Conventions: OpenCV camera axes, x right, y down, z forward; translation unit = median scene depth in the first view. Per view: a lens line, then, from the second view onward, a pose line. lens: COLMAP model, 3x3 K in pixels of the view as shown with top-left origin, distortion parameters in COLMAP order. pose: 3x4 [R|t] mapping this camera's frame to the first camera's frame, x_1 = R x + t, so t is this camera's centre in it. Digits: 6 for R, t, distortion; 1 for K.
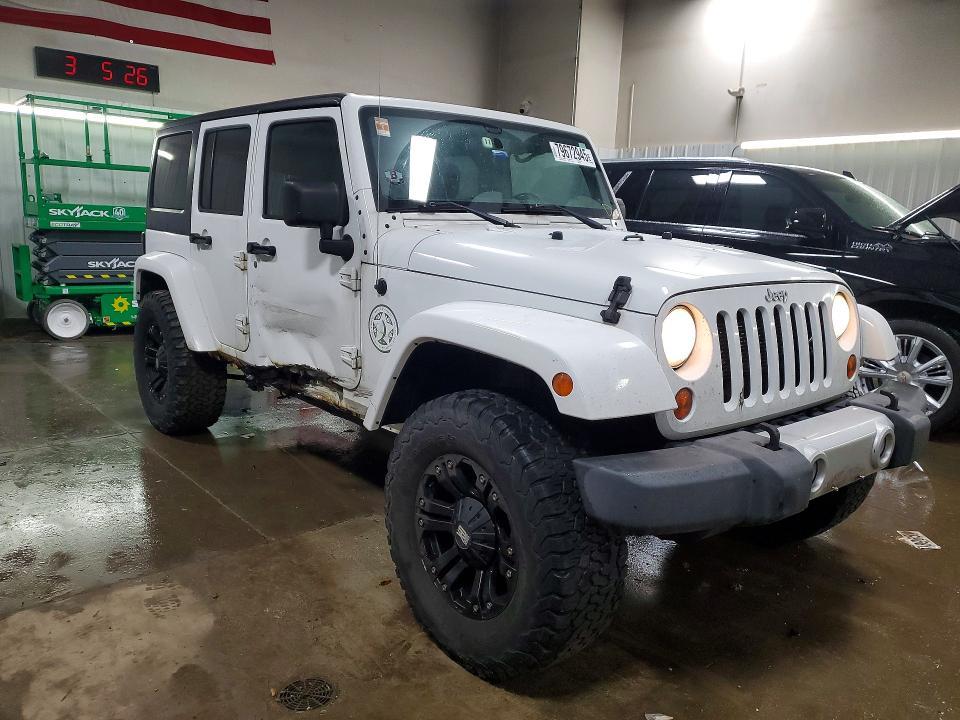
lens RADIAL K [[776.1, 0, 497.2], [0, 776.1, 363.7], [0, 0, 1]] dist [0.018360, -0.004876]
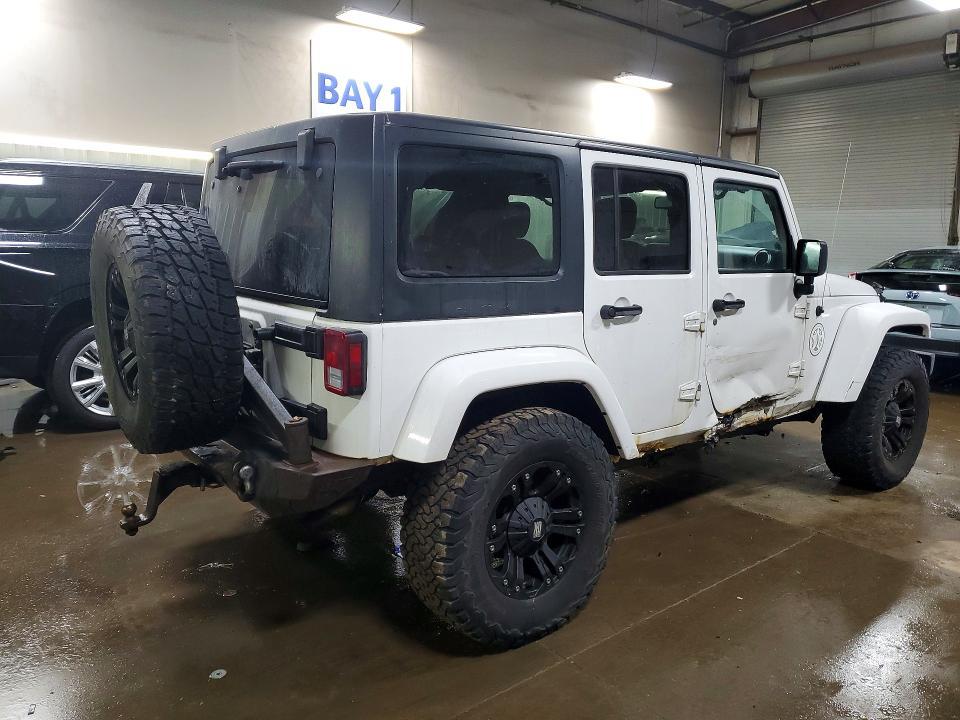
lens RADIAL K [[776.1, 0, 497.2], [0, 776.1, 363.7], [0, 0, 1]] dist [0.018360, -0.004876]
pose [[0.007506, -0.206016, 0.978520, -1.297114], [0.174439, 0.963813, 0.201581, -0.326883], [-0.984639, 0.169179, 0.043172, 1.259049]]
